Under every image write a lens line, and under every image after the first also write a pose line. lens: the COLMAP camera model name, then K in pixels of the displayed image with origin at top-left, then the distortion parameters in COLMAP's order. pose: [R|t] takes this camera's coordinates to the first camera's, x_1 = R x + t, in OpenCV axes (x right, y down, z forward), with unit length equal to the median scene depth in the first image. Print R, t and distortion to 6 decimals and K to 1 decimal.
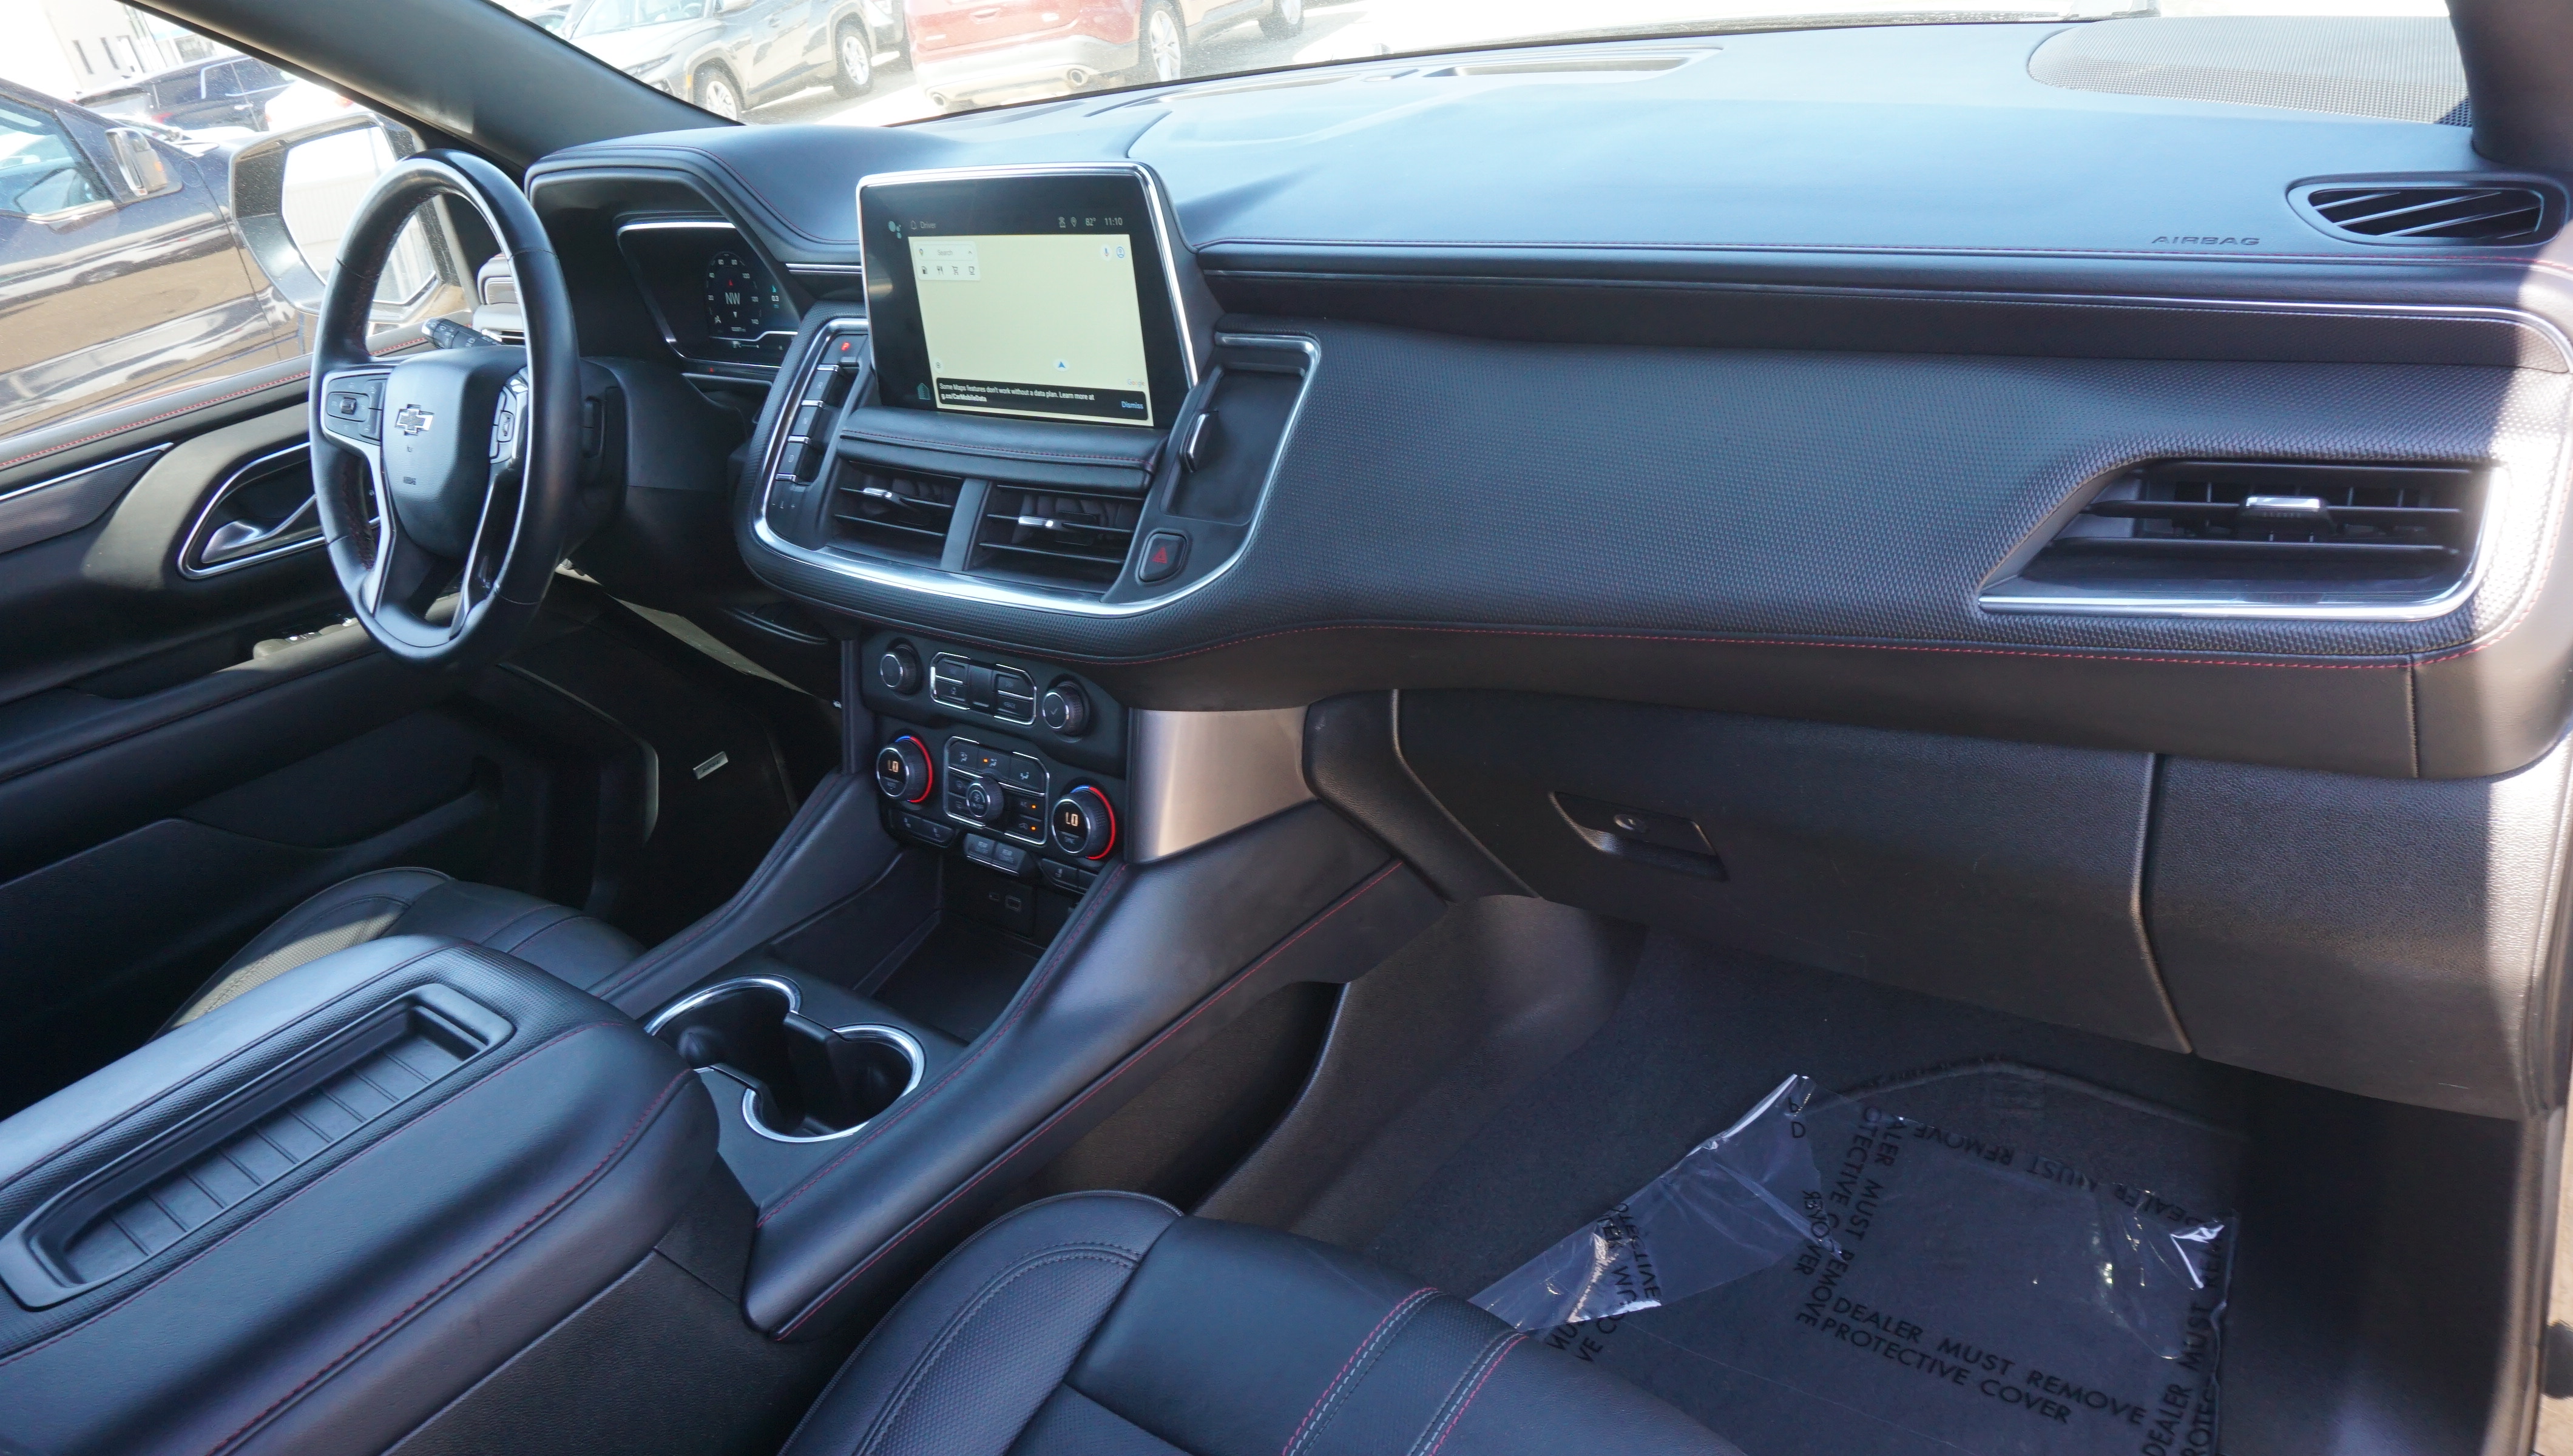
lens RADIAL K [[1711.0, 0, 1299.1], [0, 1711.0, 726.8], [0, 0, 1]] dist [-0.048058, 0.039741]
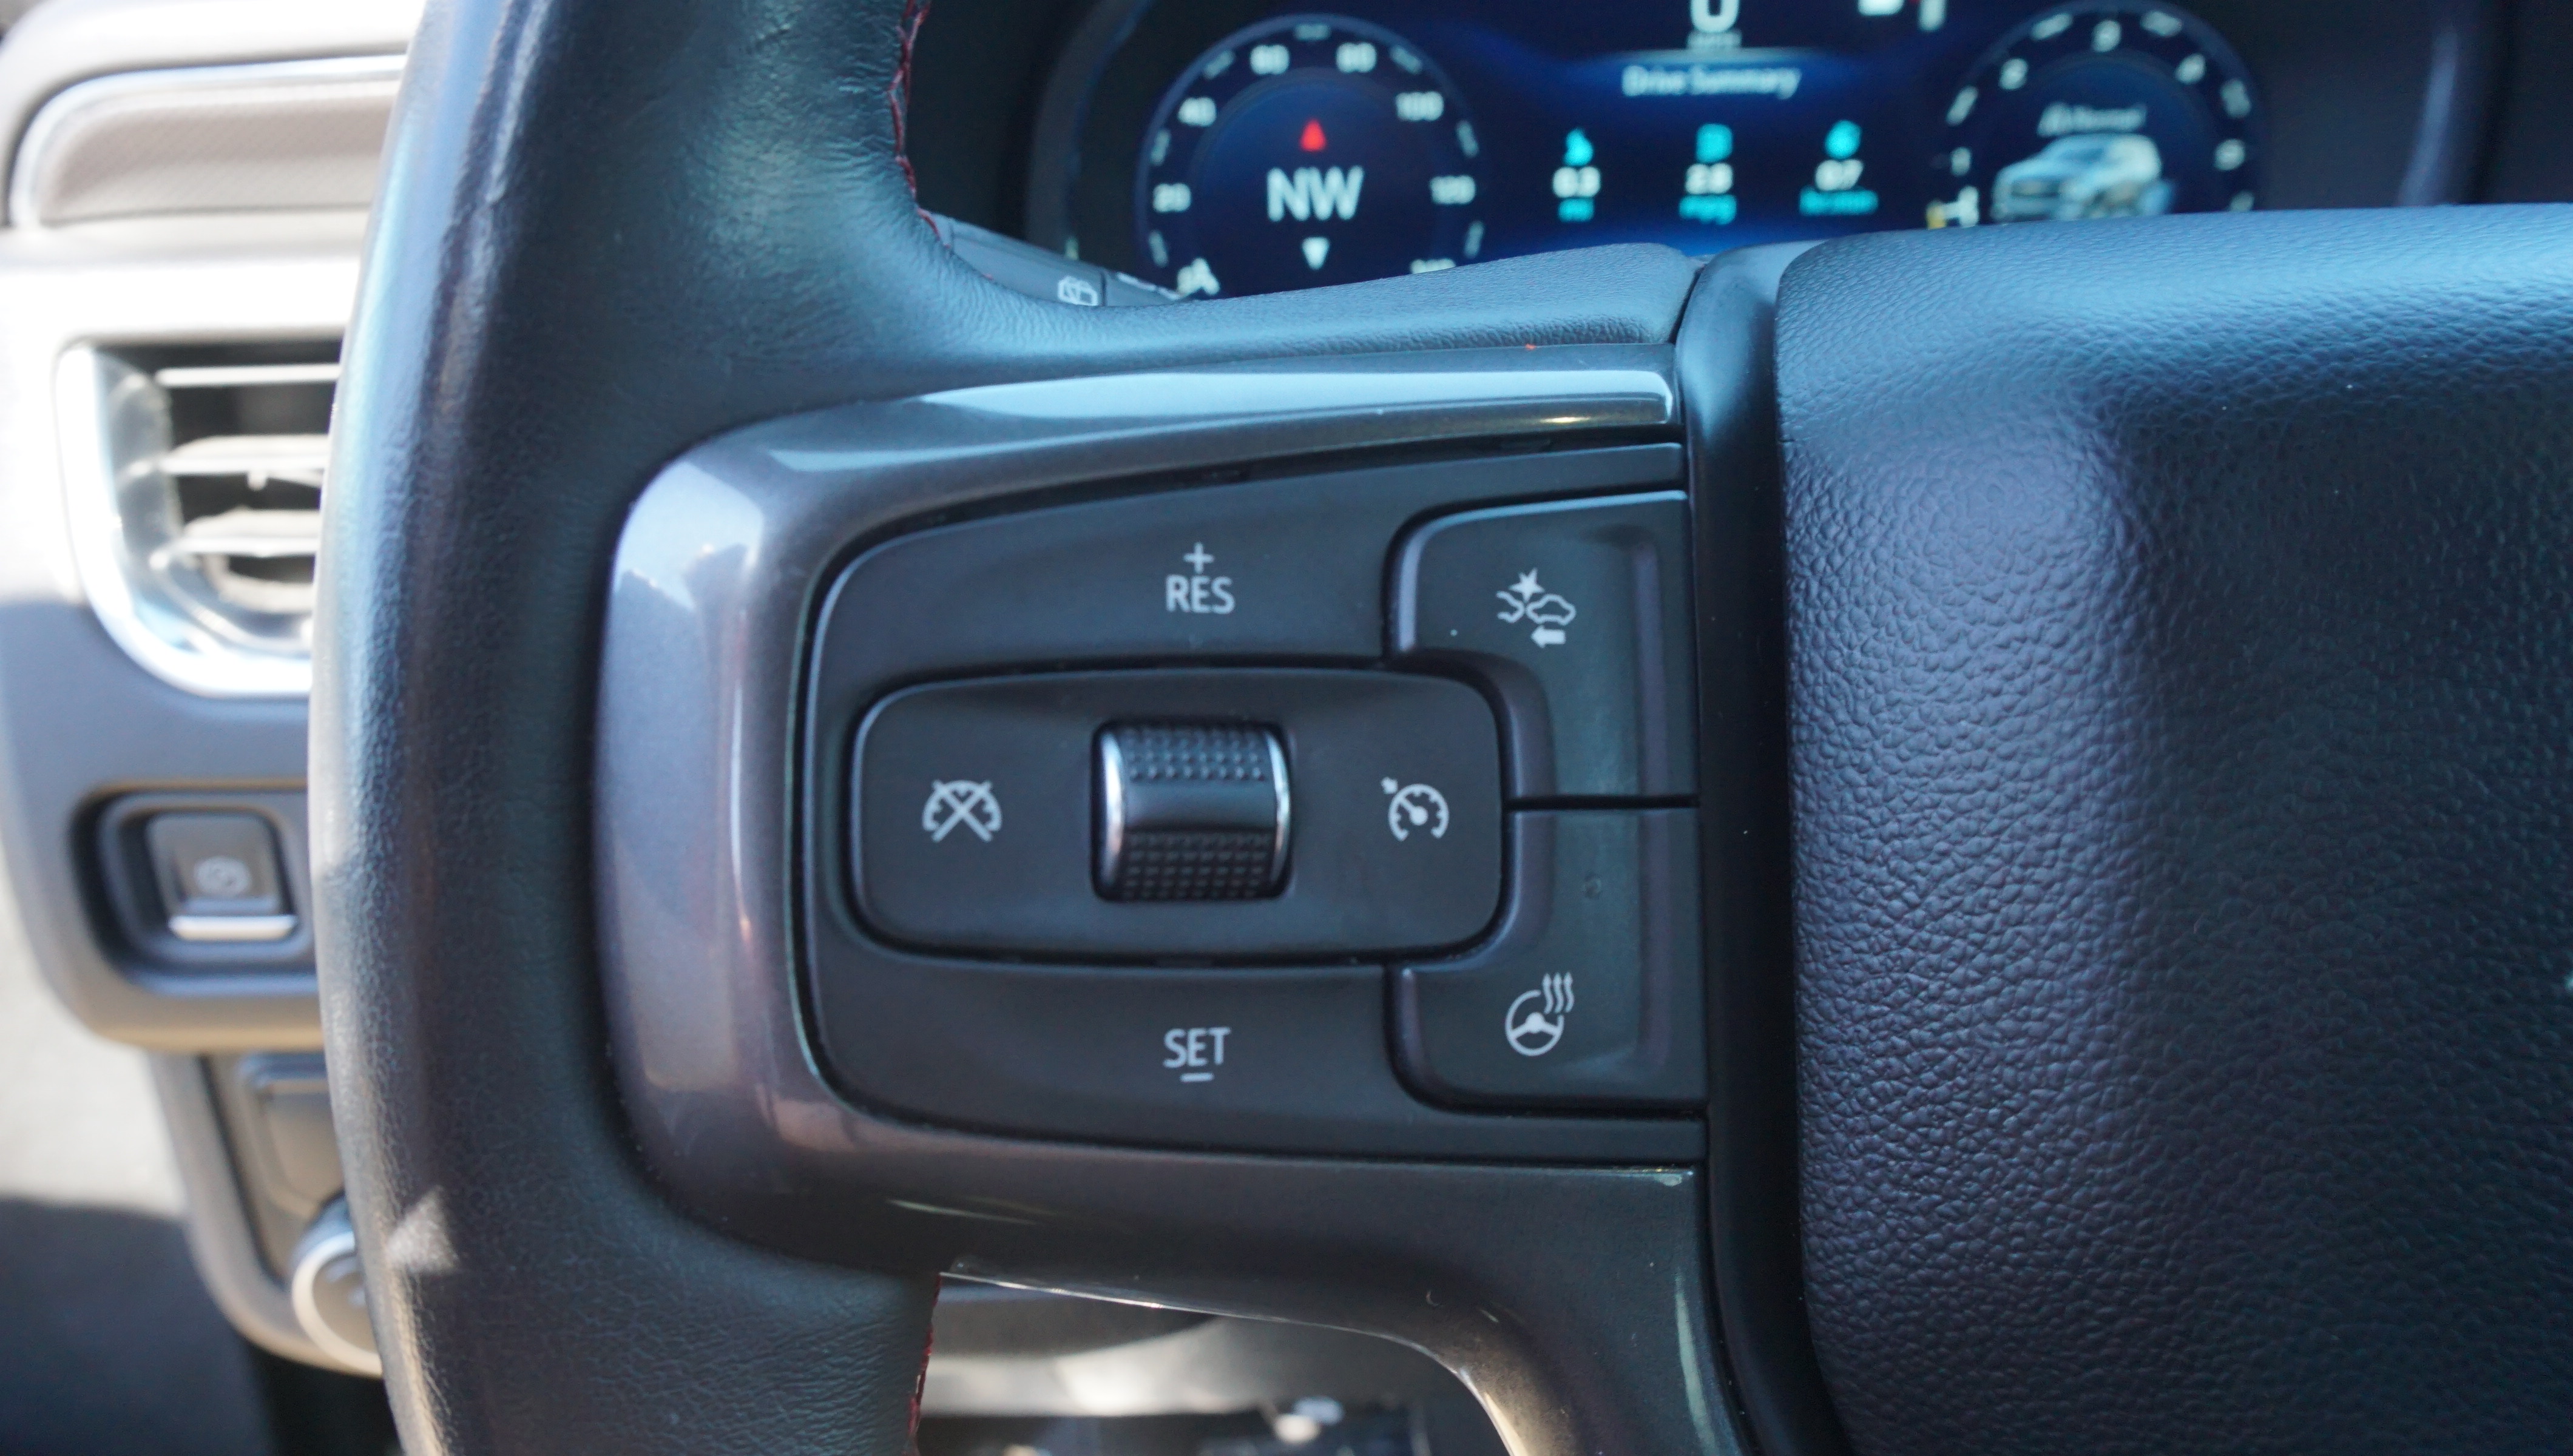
lens RADIAL K [[1726.3, 0, 1334.8], [0, 1726.3, 723.3], [0, 0, 1]] dist [-0.018475, 0.000592]
pose [[0.740732, -0.174866, 0.648644, -0.729523], [0.219619, 0.975510, 0.012187, -0.233455], [-0.634889, 0.133427, 0.760995, 1.091266]]
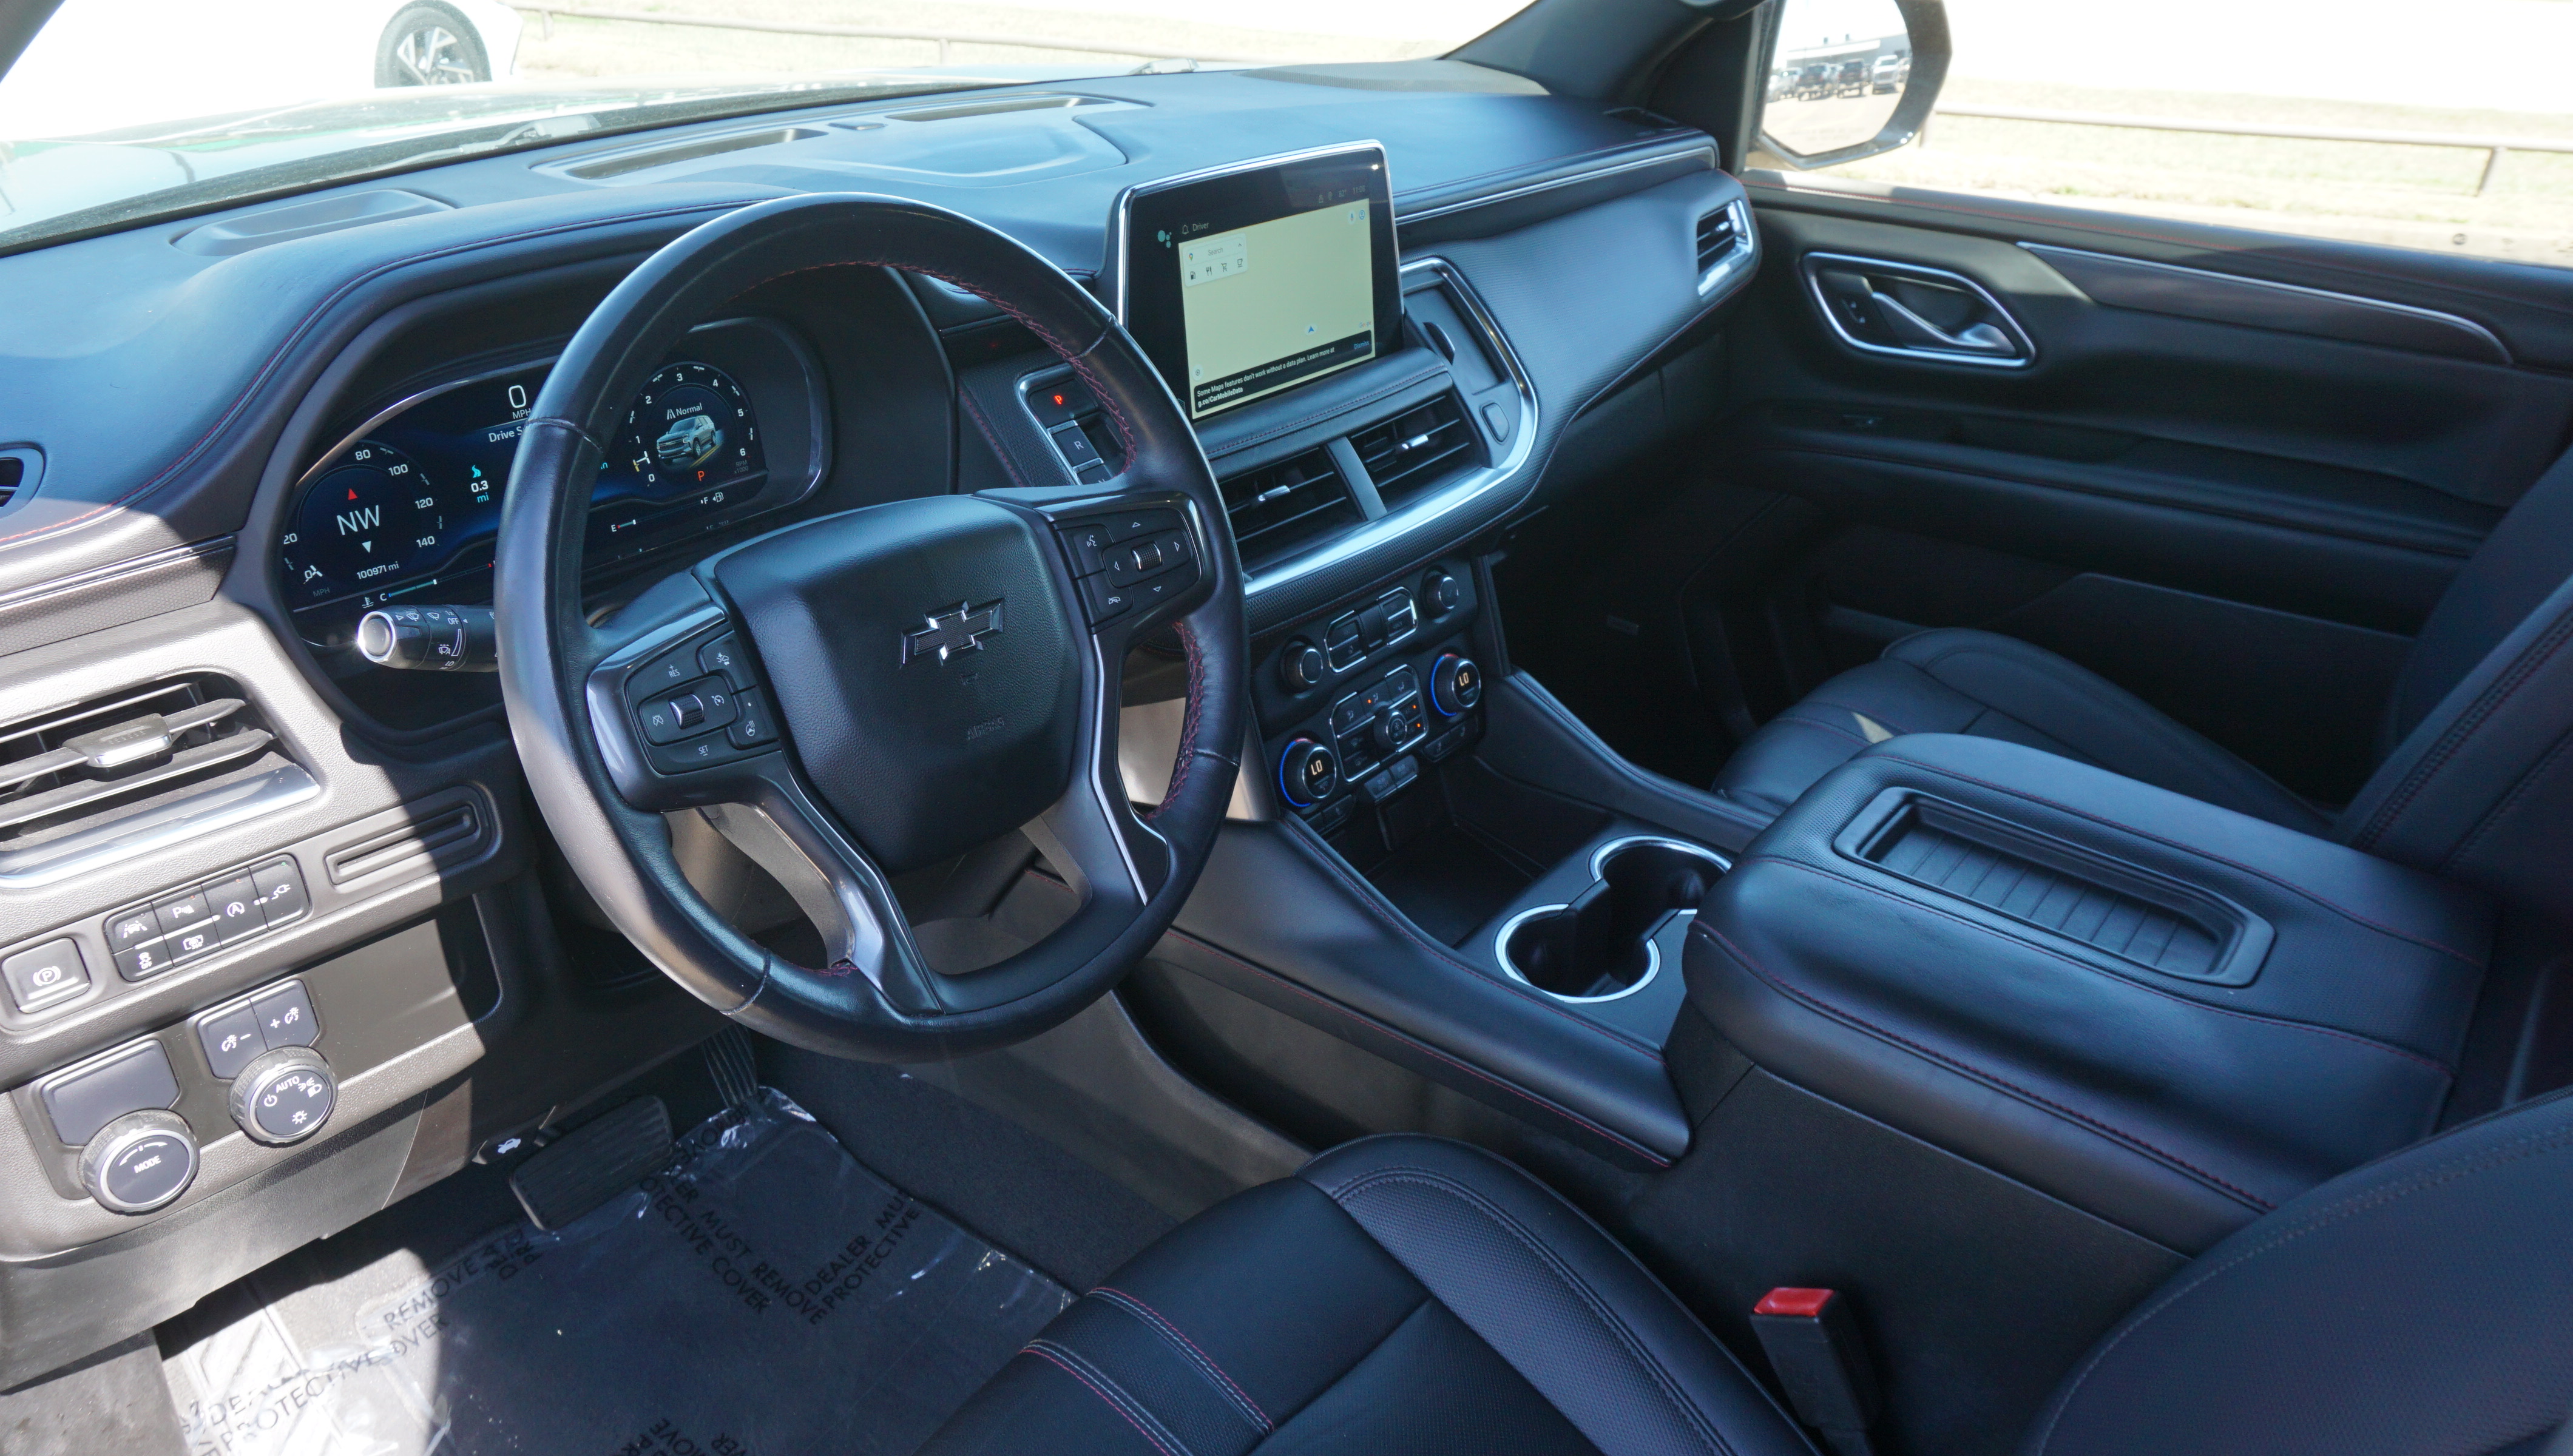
lens RADIAL K [[1761.9, 0, 1306.3], [0, 1761.9, 792.8], [0, 0, 1]] dist [-0.063687, 0.052524]
pose [[0.010237, -0.361157, 0.932449, -1.264104], [0.425448, 0.845458, 0.322792, -0.312524], [-0.904925, 0.393404, 0.162309, 0.889041]]
